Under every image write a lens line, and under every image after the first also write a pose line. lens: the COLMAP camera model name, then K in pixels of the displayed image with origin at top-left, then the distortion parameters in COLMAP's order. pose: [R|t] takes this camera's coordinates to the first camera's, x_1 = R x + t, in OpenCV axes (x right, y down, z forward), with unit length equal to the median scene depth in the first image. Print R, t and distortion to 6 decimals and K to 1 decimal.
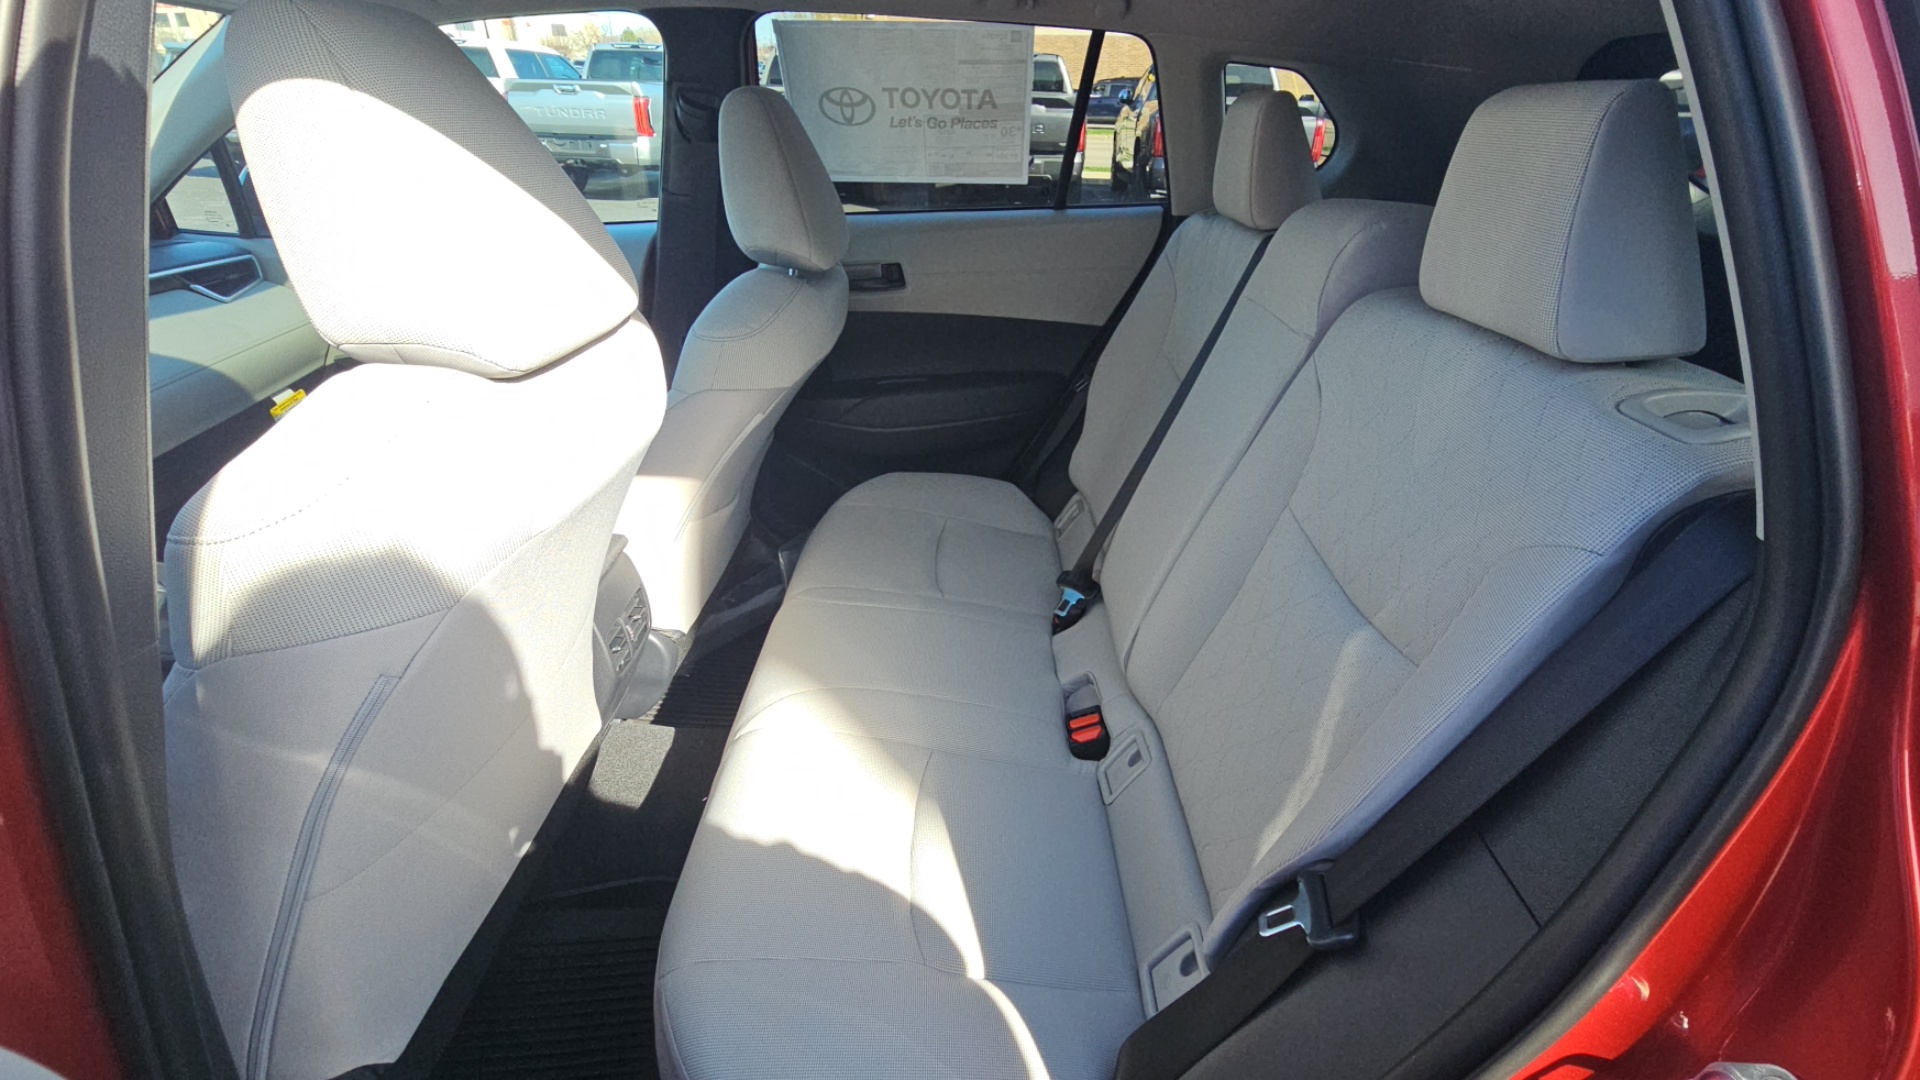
lens RADIAL K [[854.2, 0, 983.6], [0, 854.2, 541.3], [0, 0, 1]] dist [0.010339, -0.008632]
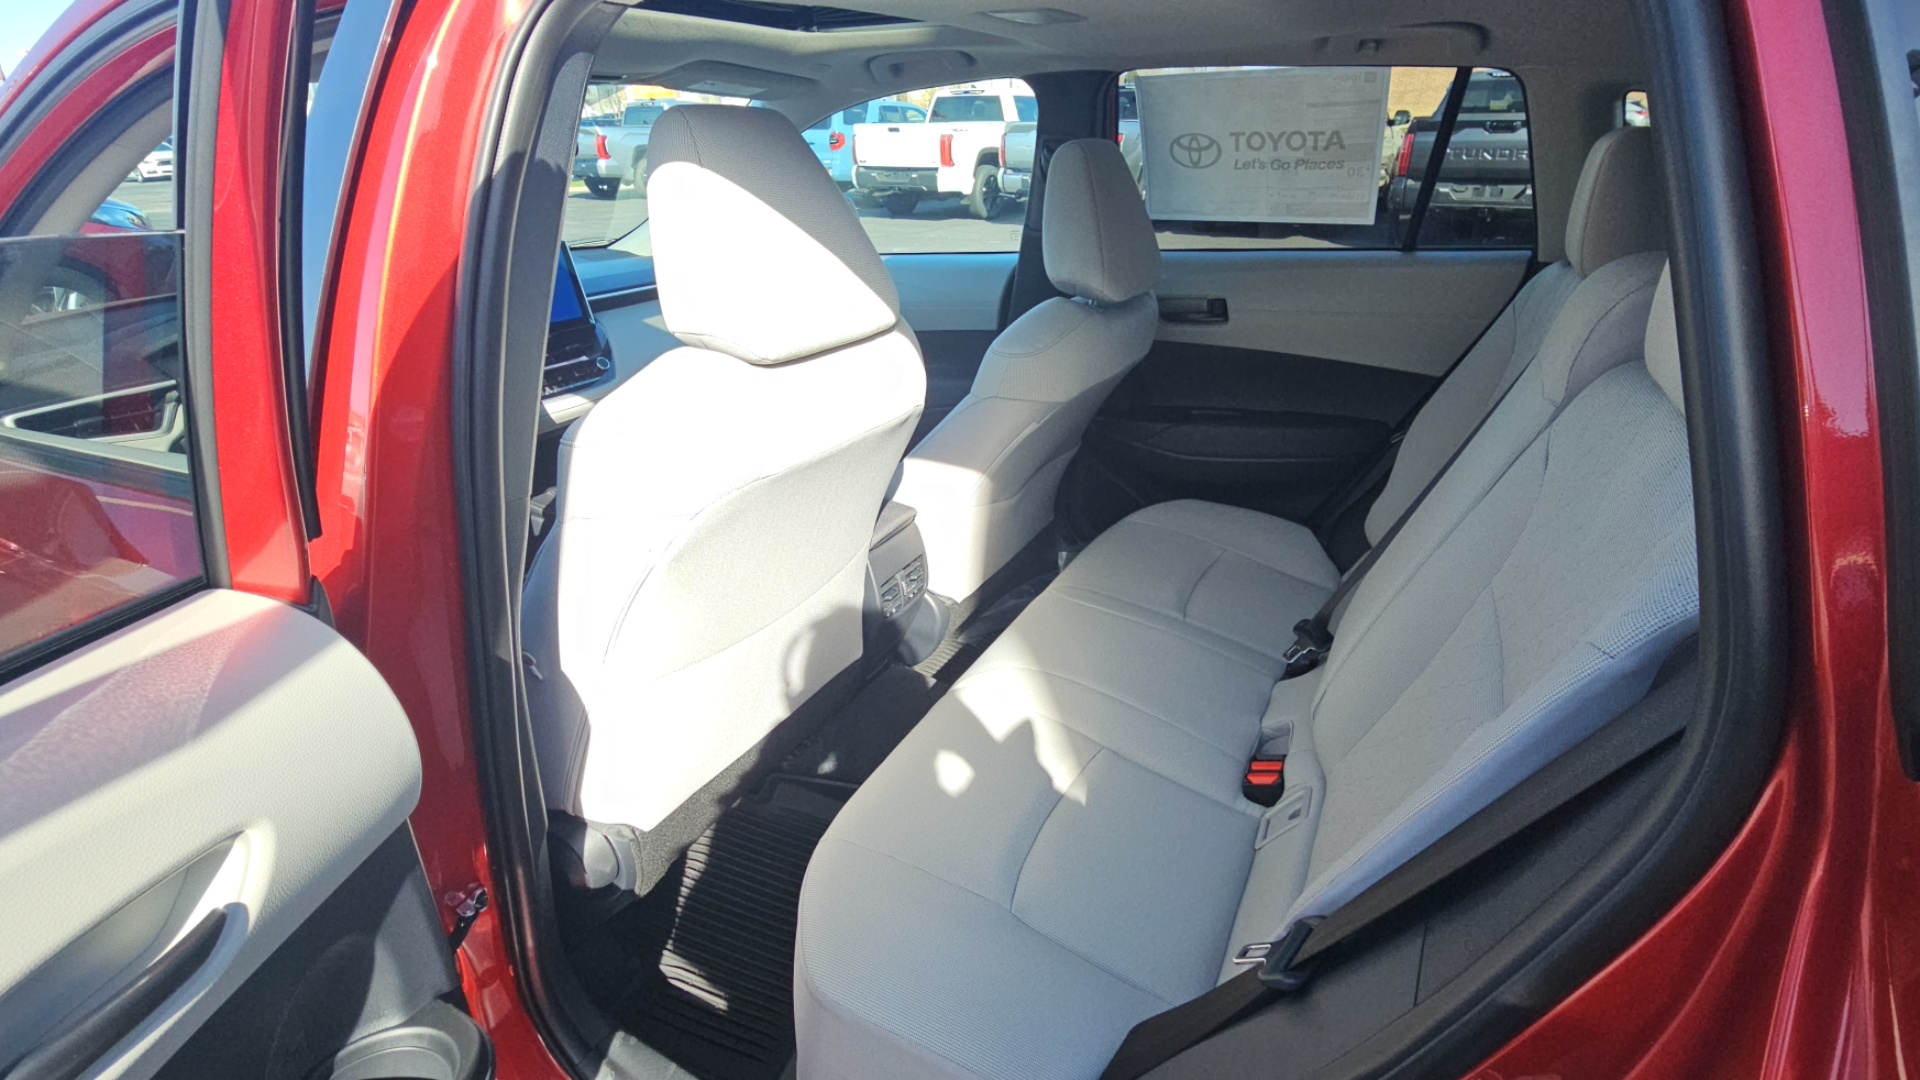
lens RADIAL K [[854.2, 0, 983.6], [0, 854.2, 541.3], [0, 0, 1]] dist [0.010339, -0.008632]
pose [[0.882643, 0.176109, -0.435806, 0.160843], [-0.189226, 0.981841, 0.013520, 0.003026], [0.430273, 0.070532, 0.899939, -0.035269]]
